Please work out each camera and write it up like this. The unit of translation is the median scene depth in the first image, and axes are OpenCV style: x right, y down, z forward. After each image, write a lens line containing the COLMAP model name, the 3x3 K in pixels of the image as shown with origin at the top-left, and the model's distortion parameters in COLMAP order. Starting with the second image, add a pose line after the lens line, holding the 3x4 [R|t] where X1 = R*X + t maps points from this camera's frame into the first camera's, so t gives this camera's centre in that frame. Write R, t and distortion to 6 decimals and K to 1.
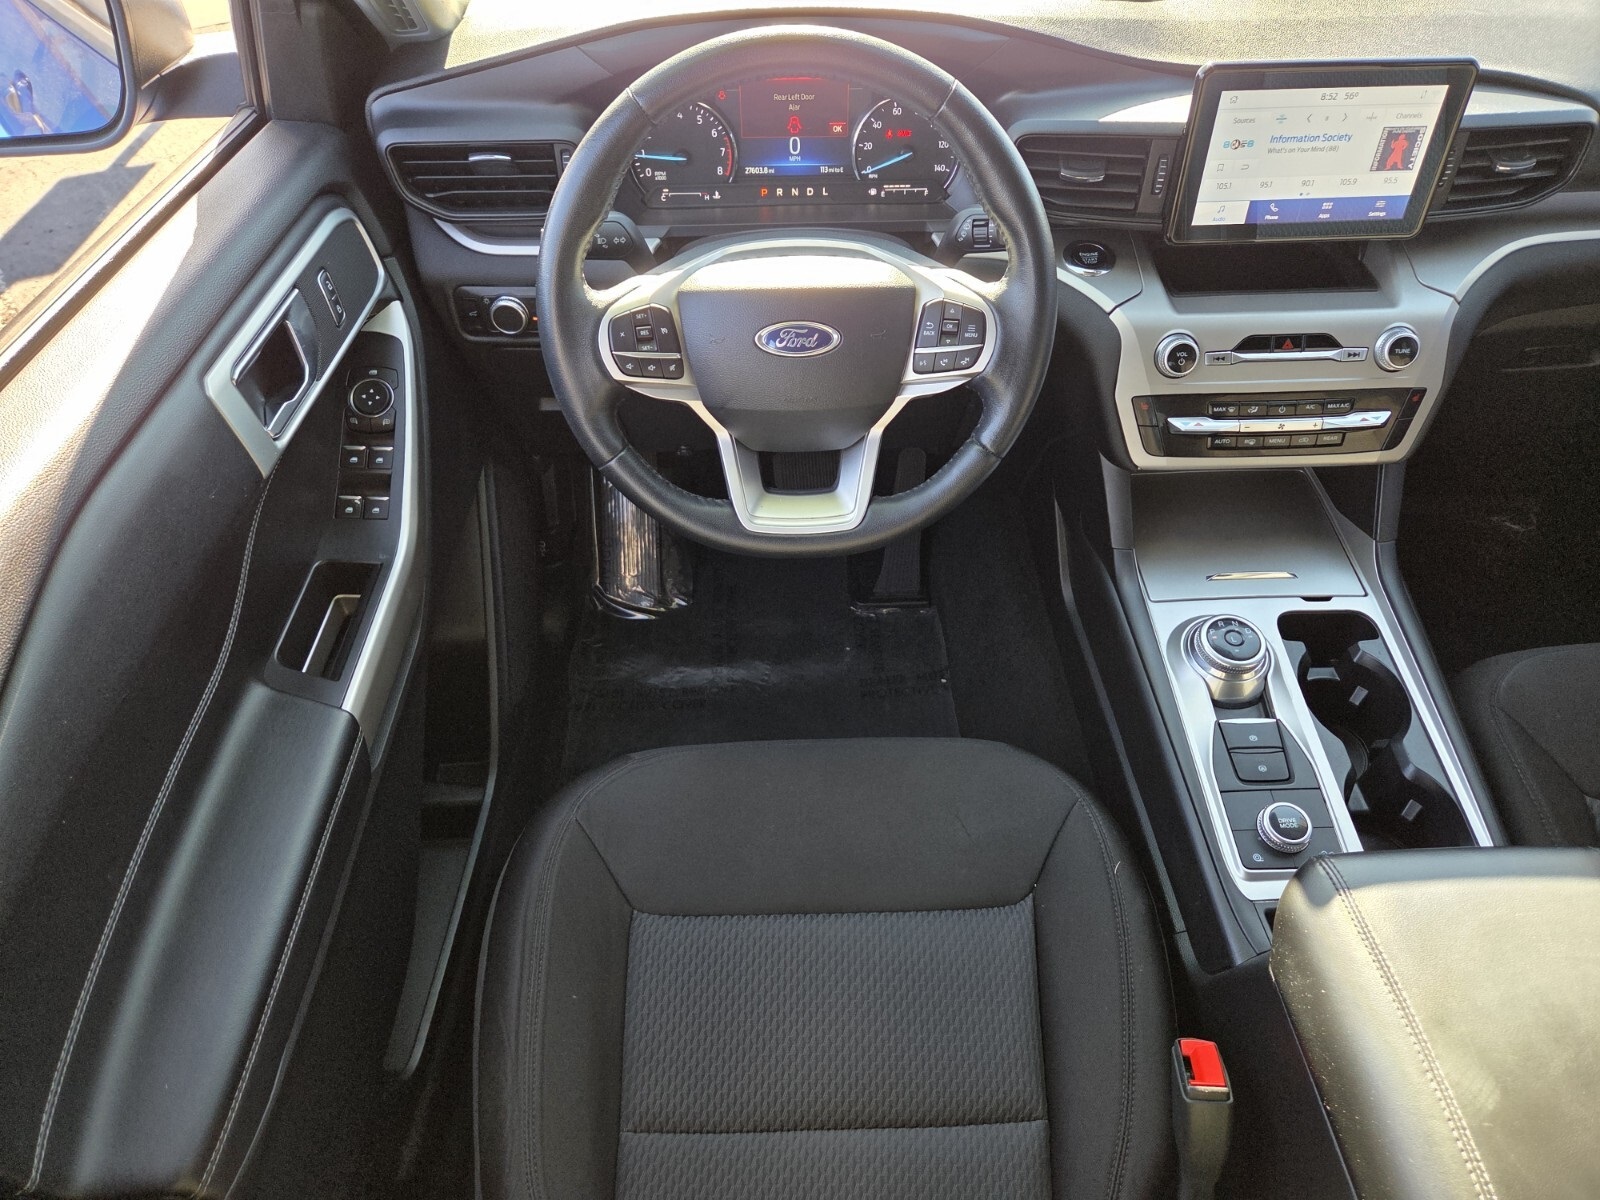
lens RADIAL K [[1066.7, 0, 811.1], [0, 1066.7, 597.7], [0, 0, 1]] dist [0.036697, -0.013228]
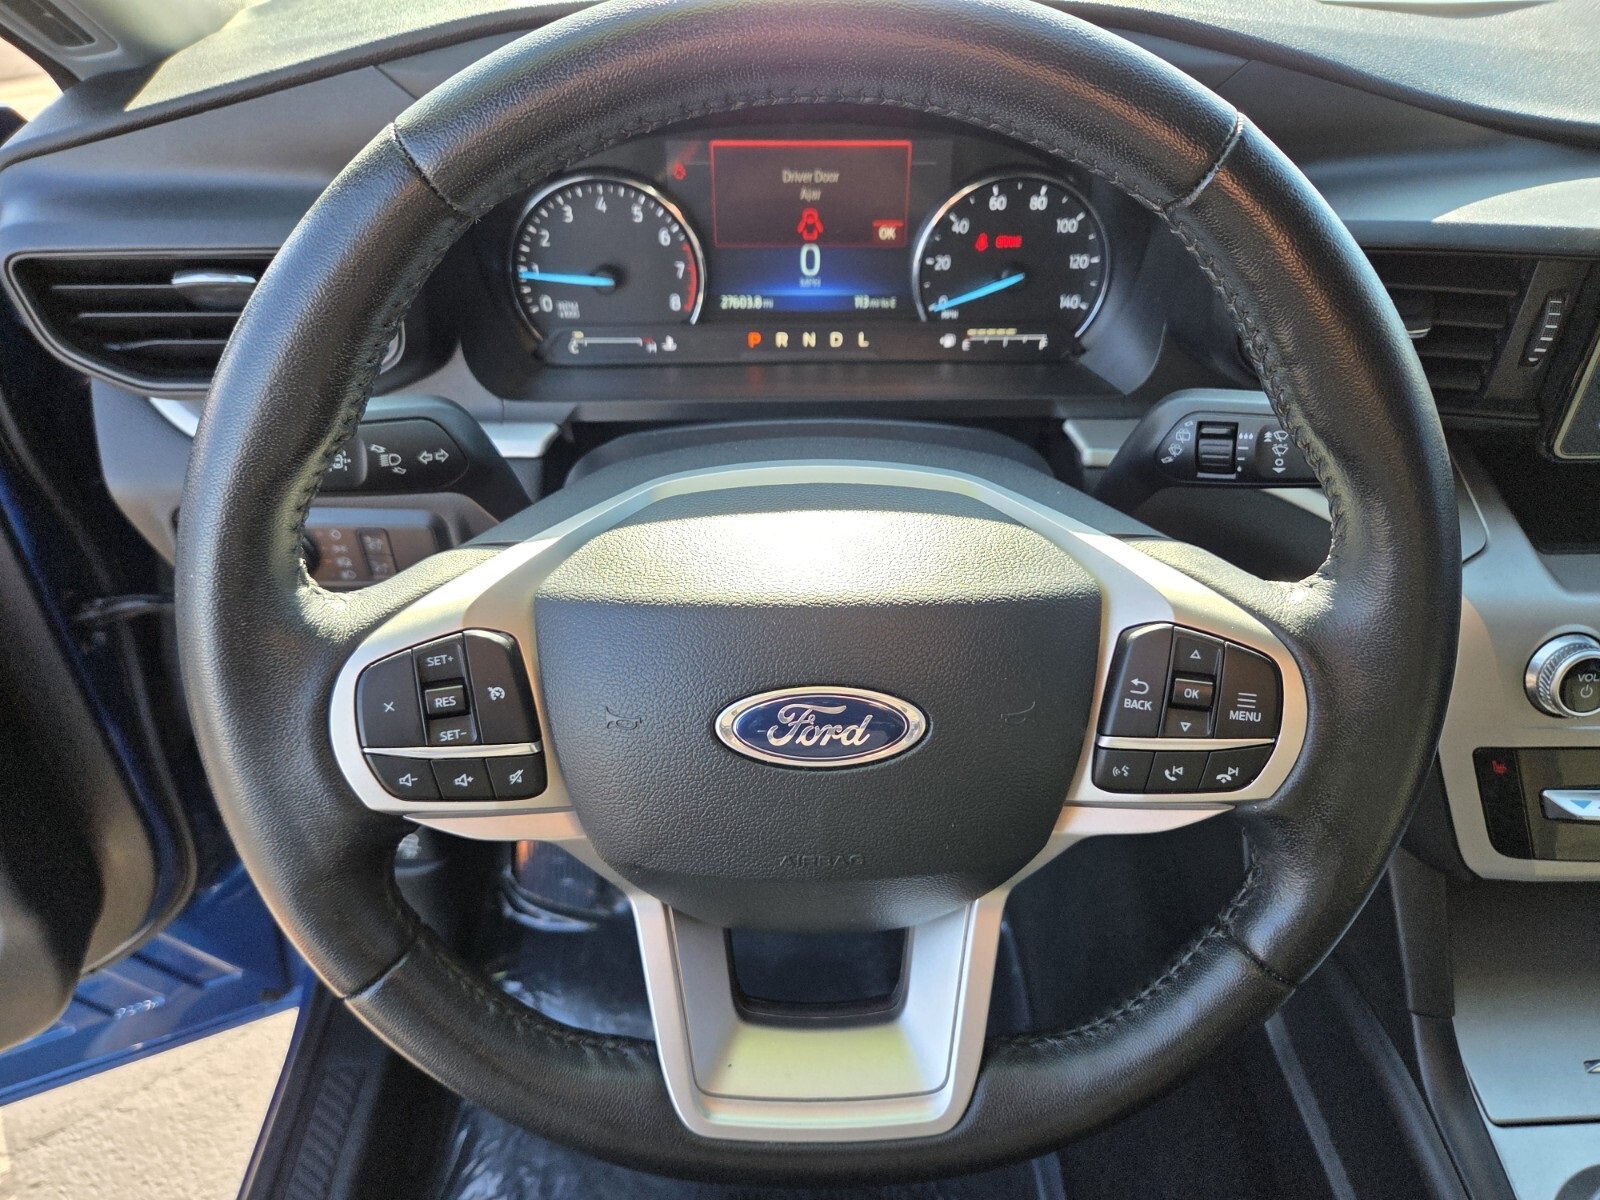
lens RADIAL K [[1075.0, 0, 791.3], [0, 1075.0, 590.2], [0, 0, 1]] dist [0.011213, -0.002237]
pose [[0.999775, 0.015811, -0.014111, -0.017325], [-0.017074, 0.995388, -0.094394, -0.234979], [0.012553, 0.094614, 0.995435, 0.545690]]
